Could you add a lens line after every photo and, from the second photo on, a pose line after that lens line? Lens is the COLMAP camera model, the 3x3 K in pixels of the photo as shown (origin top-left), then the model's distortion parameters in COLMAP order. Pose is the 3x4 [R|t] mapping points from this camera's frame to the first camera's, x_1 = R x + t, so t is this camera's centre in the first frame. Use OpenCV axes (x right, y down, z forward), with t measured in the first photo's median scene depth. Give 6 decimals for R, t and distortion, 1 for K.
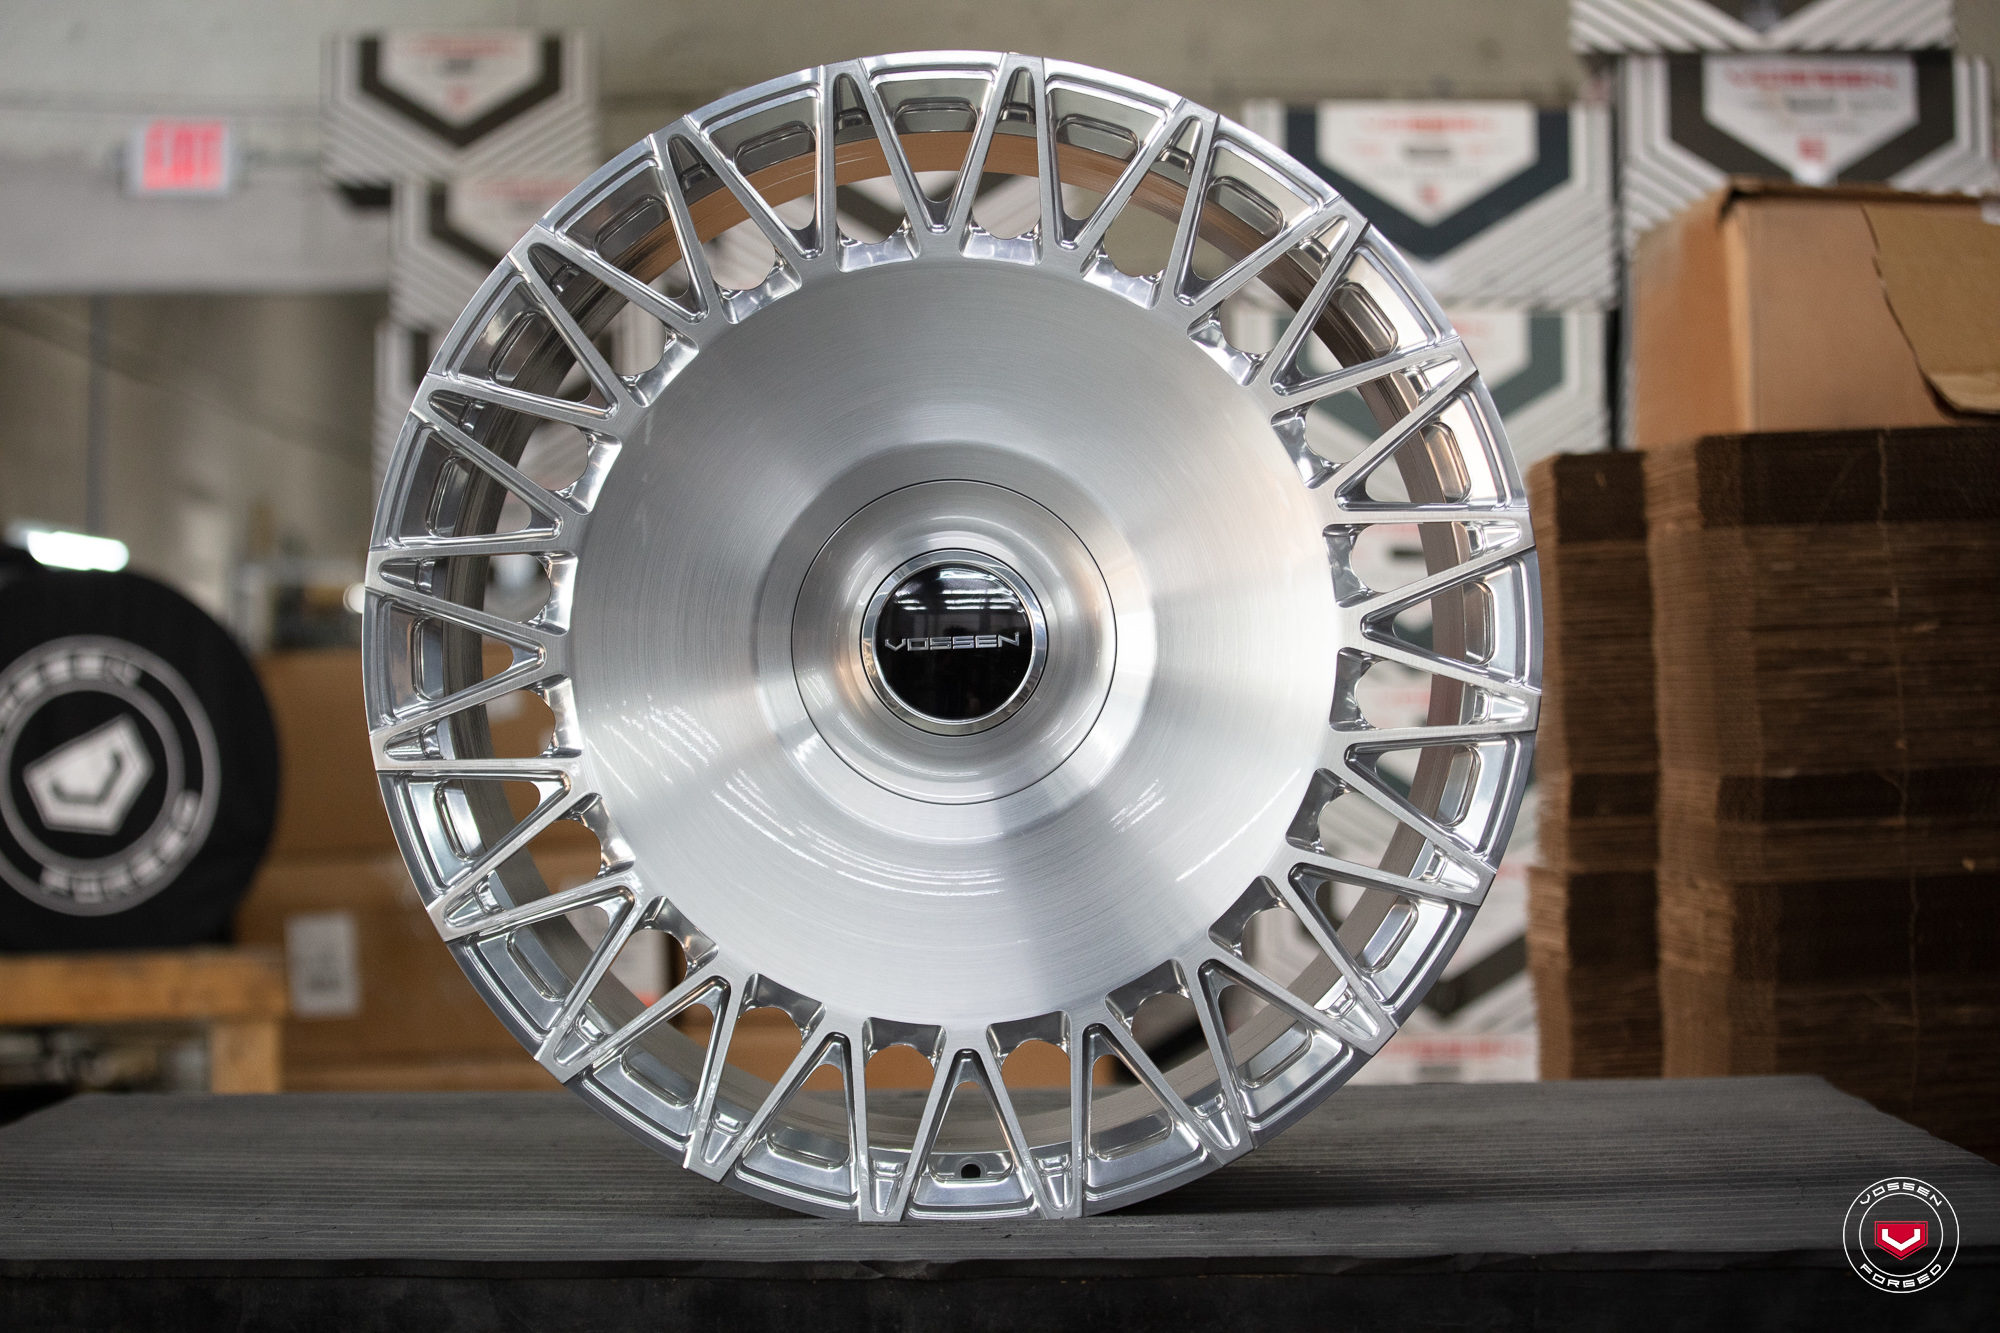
lens RADIAL K [[4285.1, 0, 1000.0], [0, 4285.1, 666.5], [0, 0, 1]] dist [-0.359110, 0.202760]
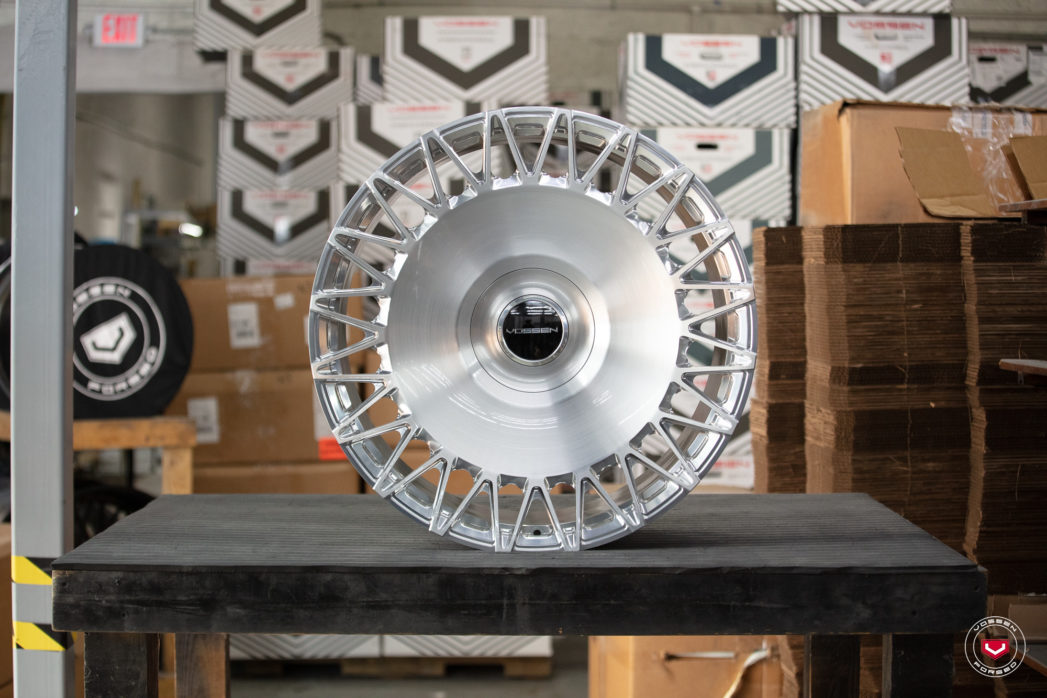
lens RADIAL K [[2237.6, 0, 523.5], [0, 2237.6, 349.0], [0, 0, 1]] dist [-0.489150, 0.043139]
pose [[0.999716, 0.012064, 0.020554, -0.043860], [-0.013048, 0.998741, 0.048445, -0.059811], [-0.019943, -0.048700, 0.998614, -0.359495]]
